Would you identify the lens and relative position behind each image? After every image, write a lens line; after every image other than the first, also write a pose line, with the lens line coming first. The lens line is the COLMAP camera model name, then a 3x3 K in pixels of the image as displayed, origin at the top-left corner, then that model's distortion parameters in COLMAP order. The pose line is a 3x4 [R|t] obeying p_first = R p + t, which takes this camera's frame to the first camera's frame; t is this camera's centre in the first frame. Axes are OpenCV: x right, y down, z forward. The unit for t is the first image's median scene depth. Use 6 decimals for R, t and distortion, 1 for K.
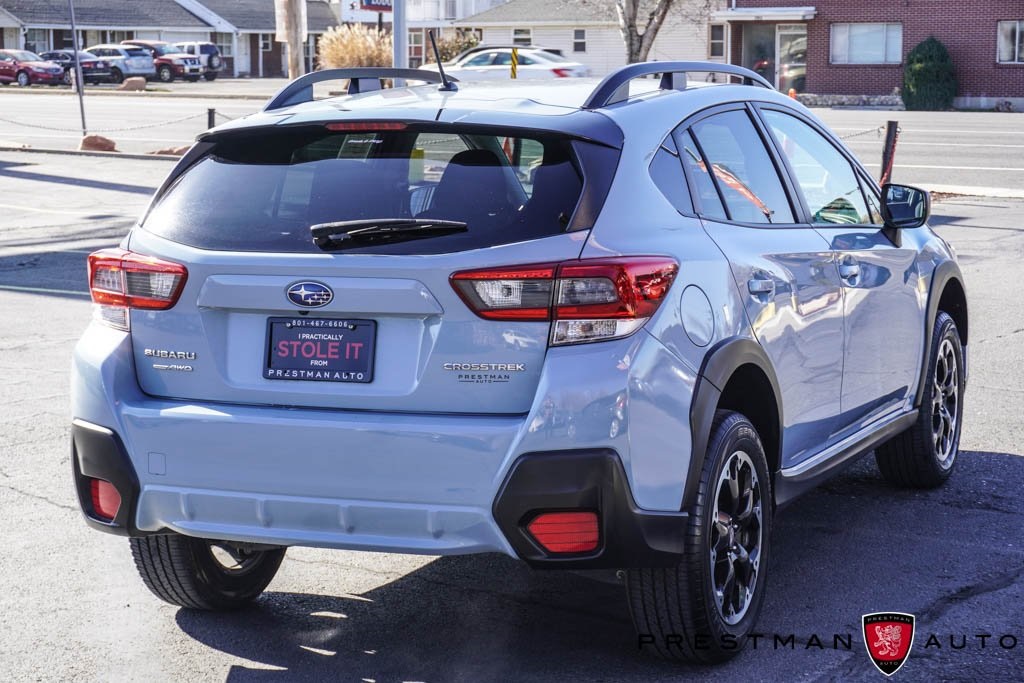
lens RADIAL K [[2125.5, 0, 510.0], [0, 2125.5, 348.8], [0, 0, 1]] dist [0.032287, 0.000000]
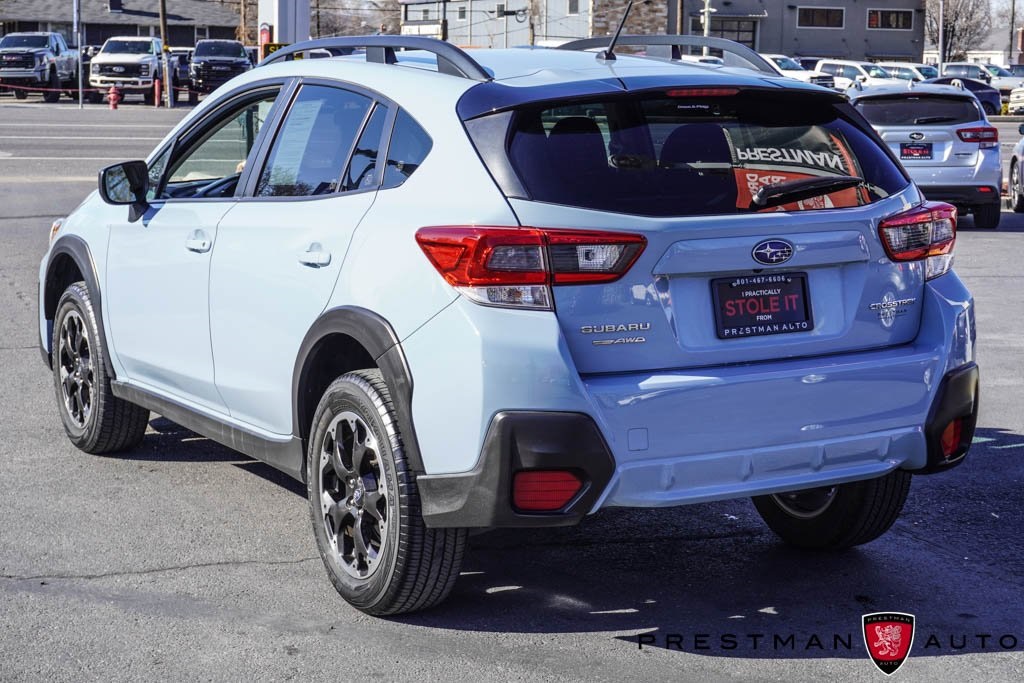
lens RADIAL K [[2003.1, 0, 506.7], [0, 2003.1, 330.5], [0, 0, 1]] dist [0.121188, 0.000000]
pose [[0.599715, -0.096495, 0.794374, -0.943283], [0.092761, 0.994394, 0.050761, -0.048529], [-0.794819, 0.043245, 0.605304, 0.499299]]
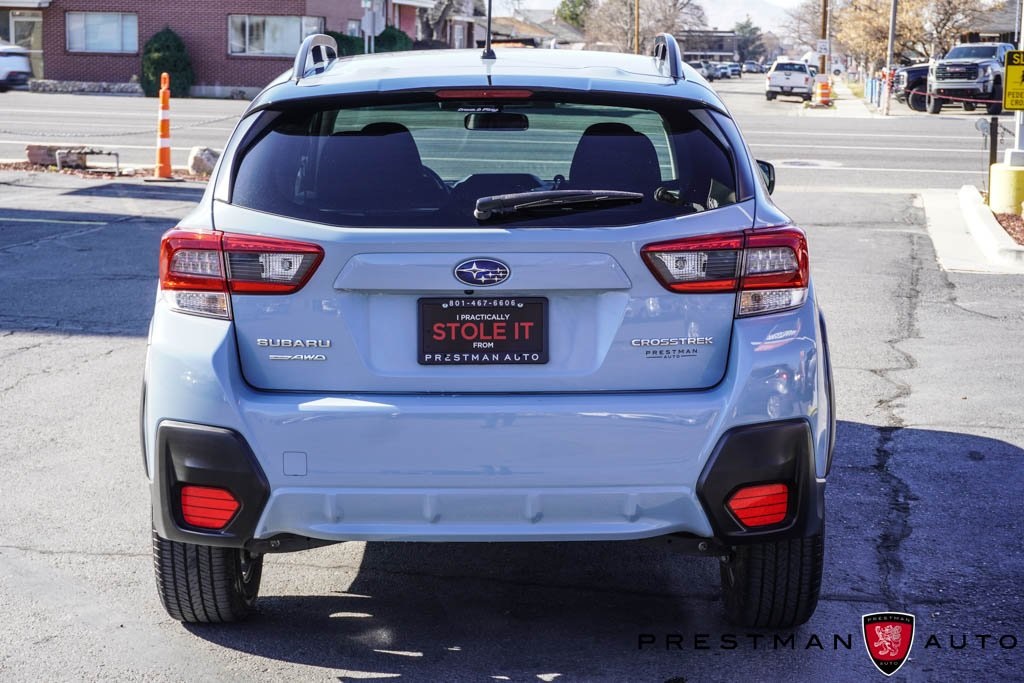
lens RADIAL K [[2003.1, 0, 504.3], [0, 2003.1, 342.0], [0, 0, 1]] dist [0.121188, 0.000000]
pose [[0.919557, -0.040196, 0.390896, -0.424006], [0.037021, 0.999192, 0.015658, -0.008129], [-0.391209, 0.000072, 0.920302, 0.180071]]
